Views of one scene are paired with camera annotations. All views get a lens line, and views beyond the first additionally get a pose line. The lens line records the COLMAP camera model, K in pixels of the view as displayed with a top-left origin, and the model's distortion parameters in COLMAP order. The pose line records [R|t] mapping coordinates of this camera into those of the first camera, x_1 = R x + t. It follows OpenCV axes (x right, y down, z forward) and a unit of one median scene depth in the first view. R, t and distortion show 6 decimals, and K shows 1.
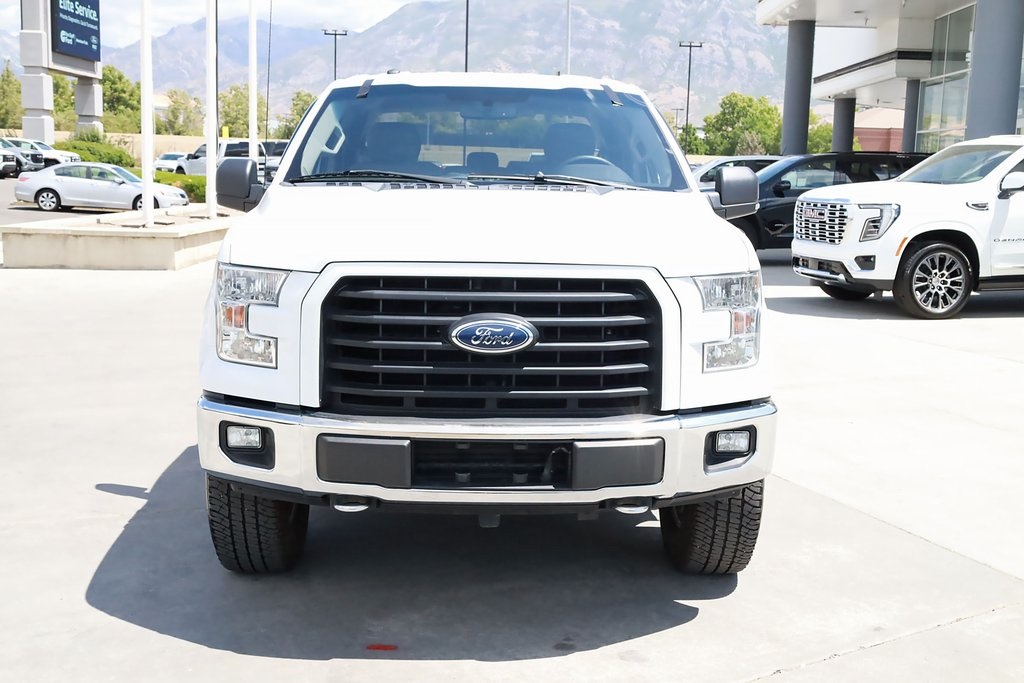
lens RADIAL K [[1119.4, 0, 512.0], [0, 1119.4, 341.5], [0, 0, 1]] dist [-0.008839, -0.012541]
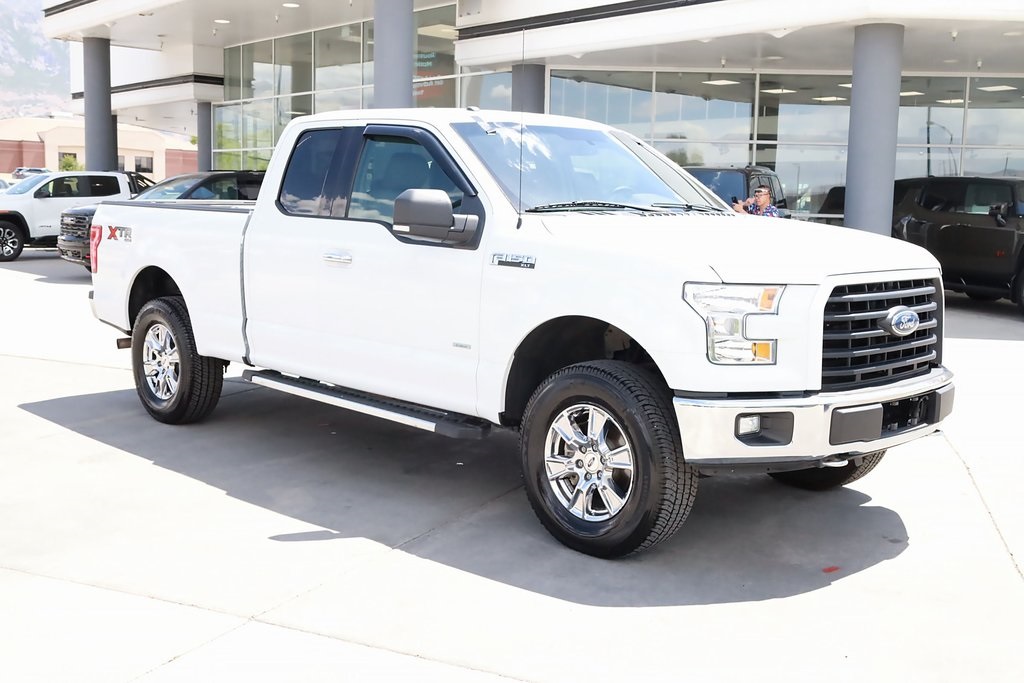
lens RADIAL K [[1082.2, 0, 512.0], [0, 1082.2, 341.5], [0, 0, 1]] dist [-0.009283, -0.018335]
pose [[0.750197, -0.089391, 0.655144, -1.190791], [0.093927, 0.995179, 0.028232, -0.061365], [-0.654509, 0.040356, 0.754977, 0.279454]]
